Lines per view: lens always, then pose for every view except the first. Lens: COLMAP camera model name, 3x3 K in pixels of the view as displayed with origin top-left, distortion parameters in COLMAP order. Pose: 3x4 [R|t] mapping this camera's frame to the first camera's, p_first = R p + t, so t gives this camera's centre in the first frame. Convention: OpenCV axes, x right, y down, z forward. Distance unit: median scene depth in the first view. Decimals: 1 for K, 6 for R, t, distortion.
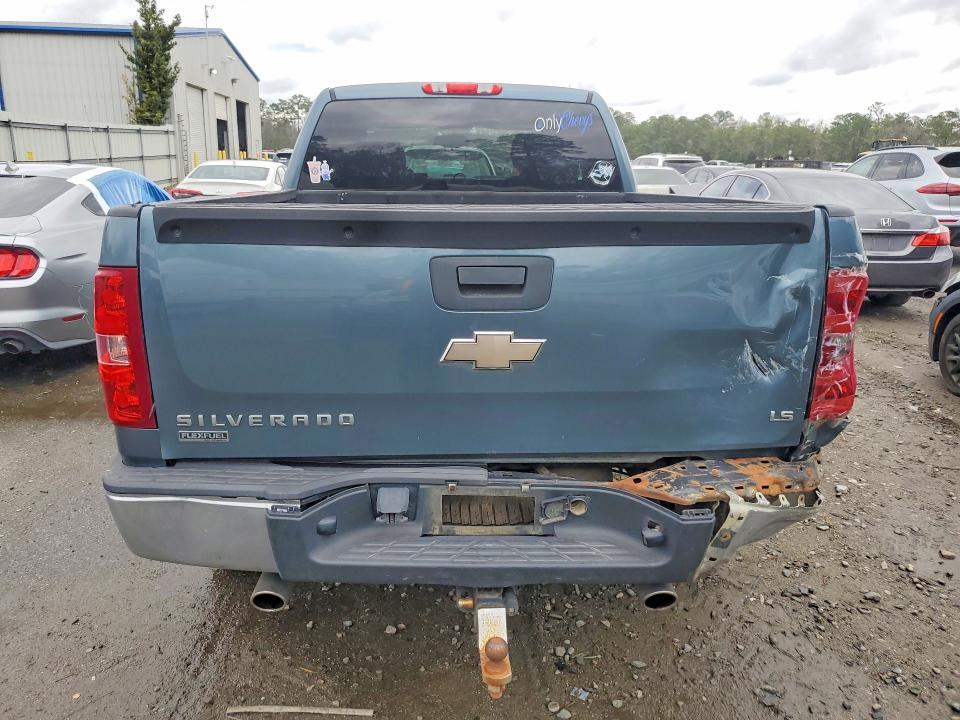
lens RADIAL K [[736.4, 0, 464.2], [0, 736.4, 359.6], [0, 0, 1]] dist [-0.001045, 0.003595]
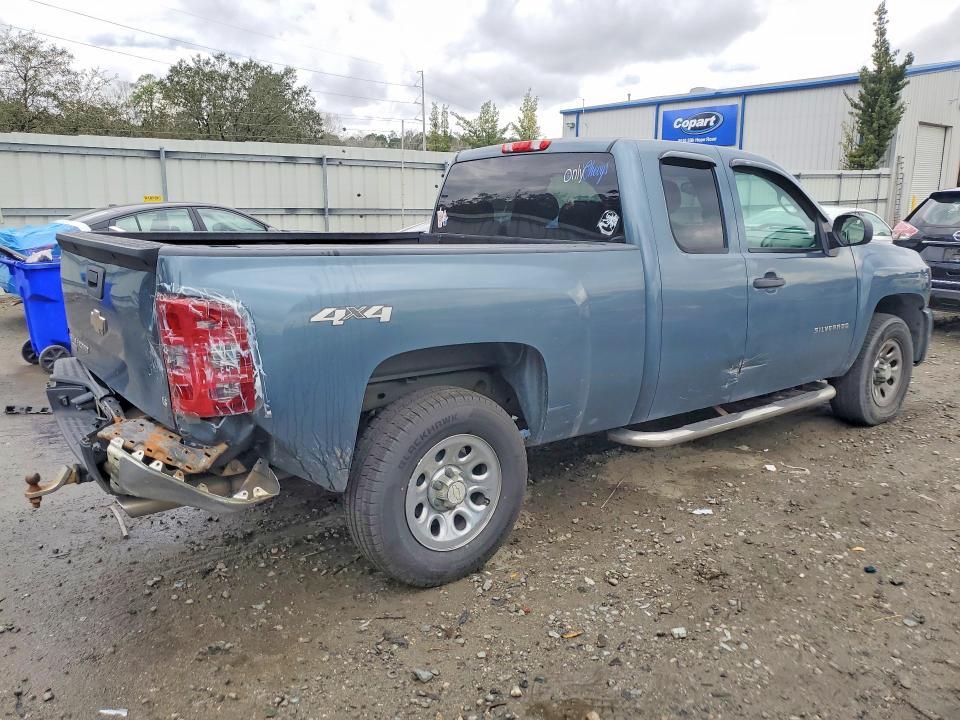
lens RADIAL K [[736.4, 0, 464.2], [0, 736.4, 359.6], [0, 0, 1]] dist [-0.001045, 0.003595]
pose [[0.562353, 0.164337, -0.810402, 0.119933], [-0.209774, 0.976344, 0.052421, -0.012200], [0.799846, 0.140522, 0.583524, 0.042475]]
